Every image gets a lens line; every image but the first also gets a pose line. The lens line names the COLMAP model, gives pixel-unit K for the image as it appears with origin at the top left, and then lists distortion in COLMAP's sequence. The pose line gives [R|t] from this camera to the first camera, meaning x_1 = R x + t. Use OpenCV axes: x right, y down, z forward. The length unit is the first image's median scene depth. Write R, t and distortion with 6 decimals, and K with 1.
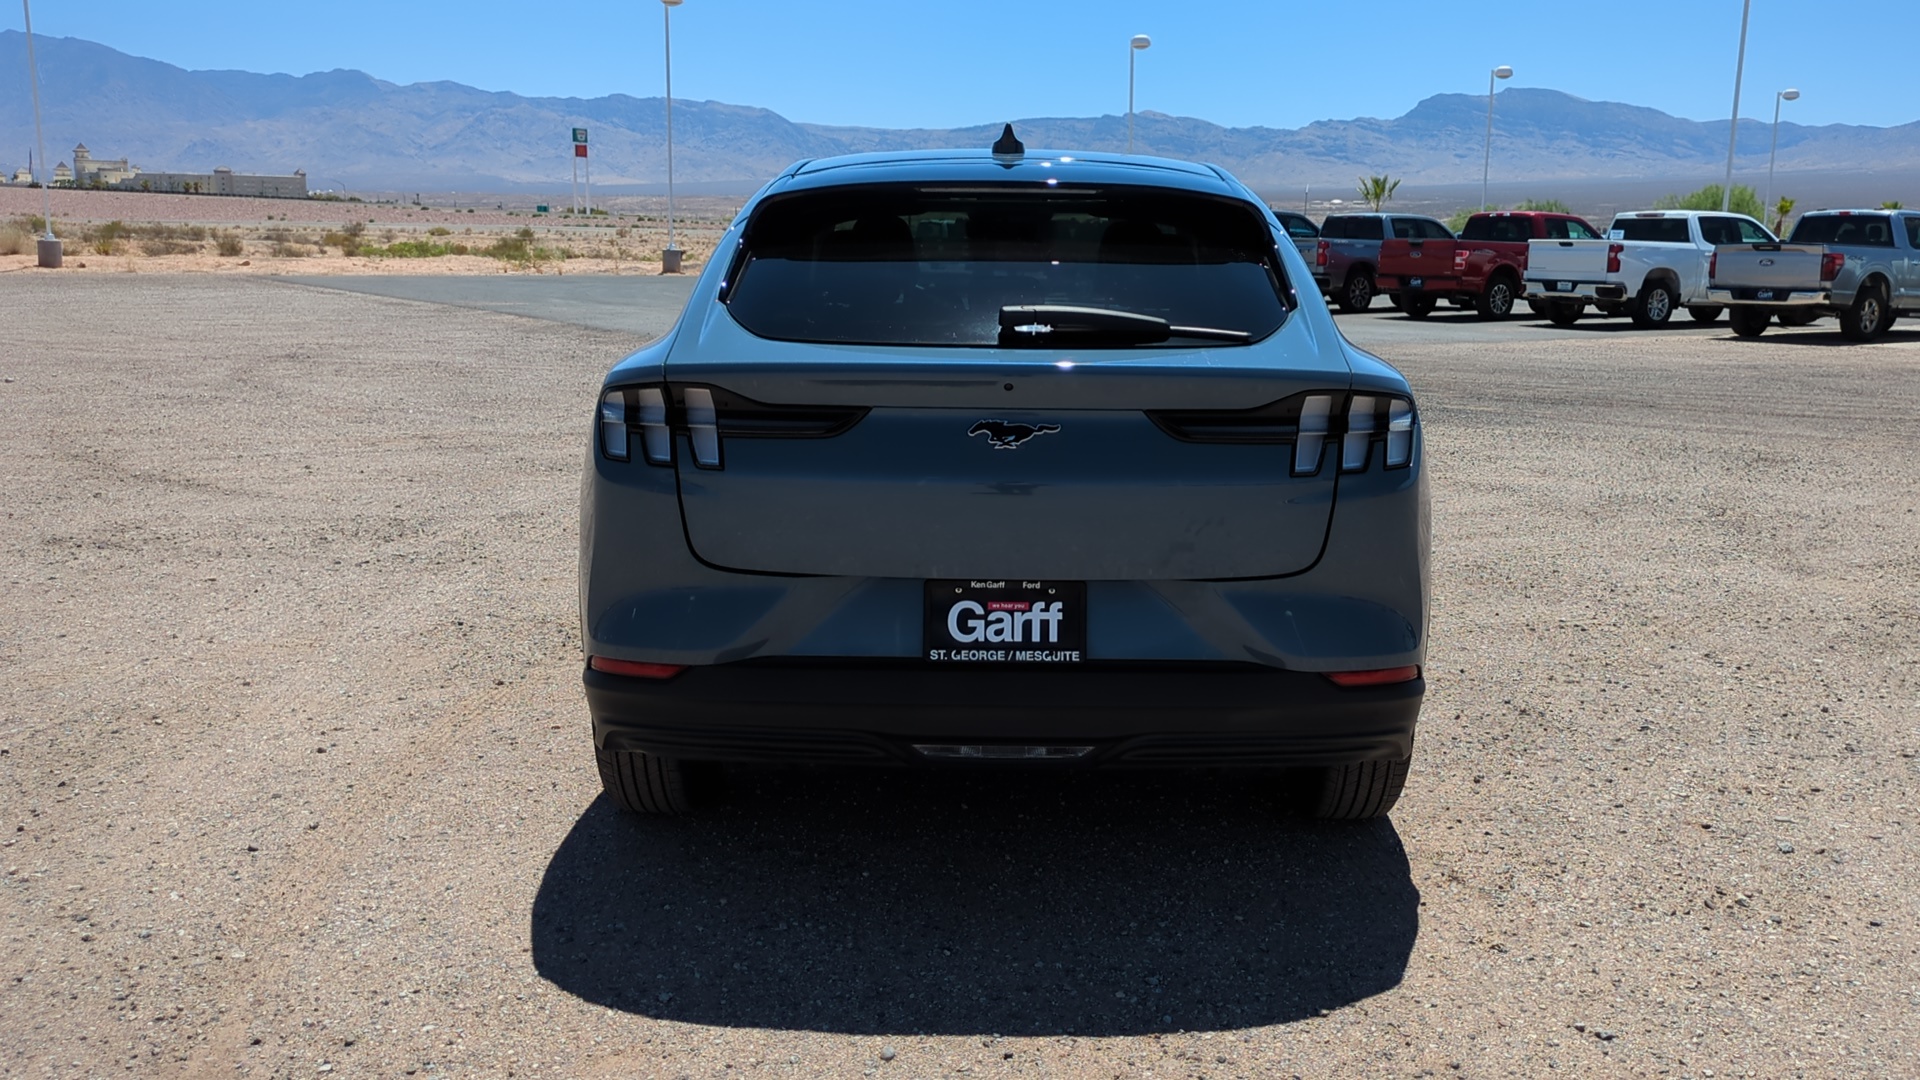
lens RADIAL K [[1647.3, 0, 974.2], [0, 1647.3, 539.0], [0, 0, 1]] dist [0.021318, -0.011242]
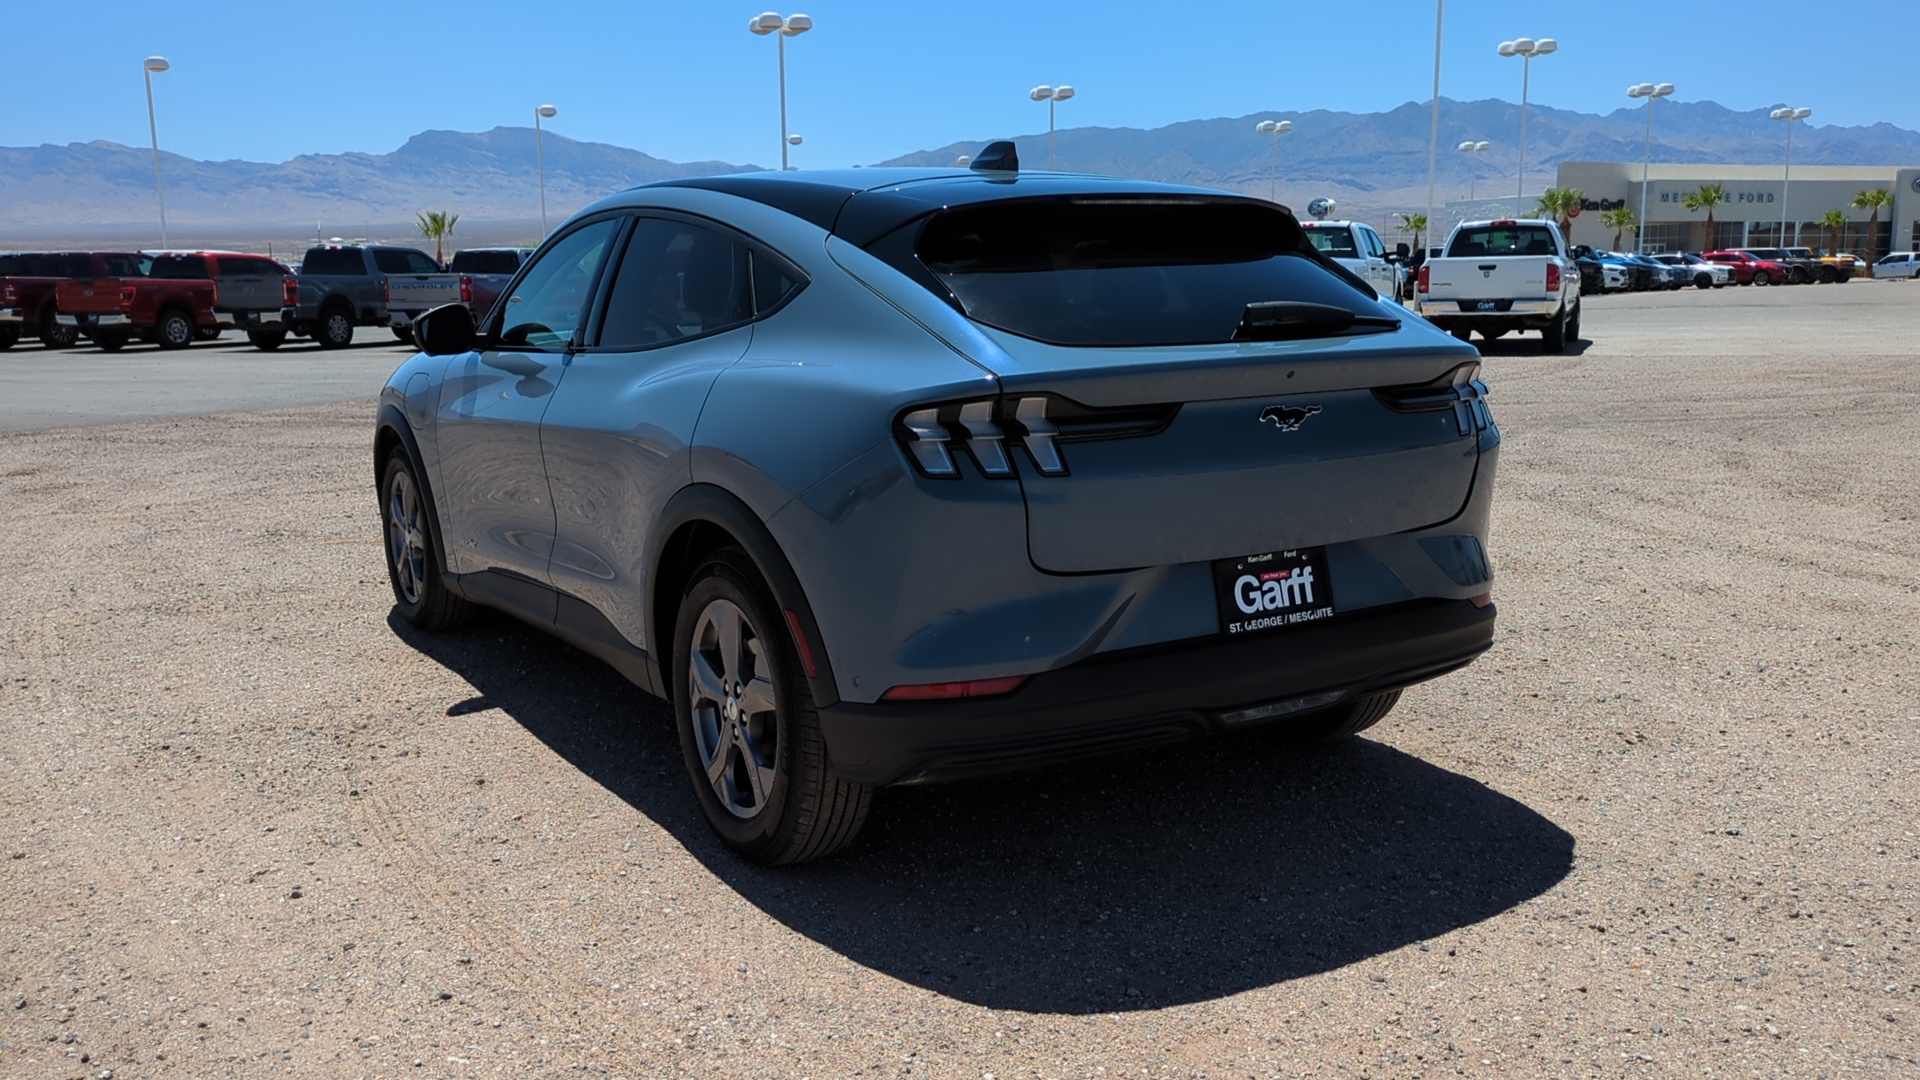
lens RADIAL K [[1647.3, 0, 974.2], [0, 1647.3, 539.0], [0, 0, 1]] dist [0.021318, -0.011242]
pose [[0.853286, -0.114381, 0.508743, -0.708308], [0.125077, 0.992058, 0.013260, -0.023118], [-0.506219, 0.052317, 0.860816, 0.153443]]
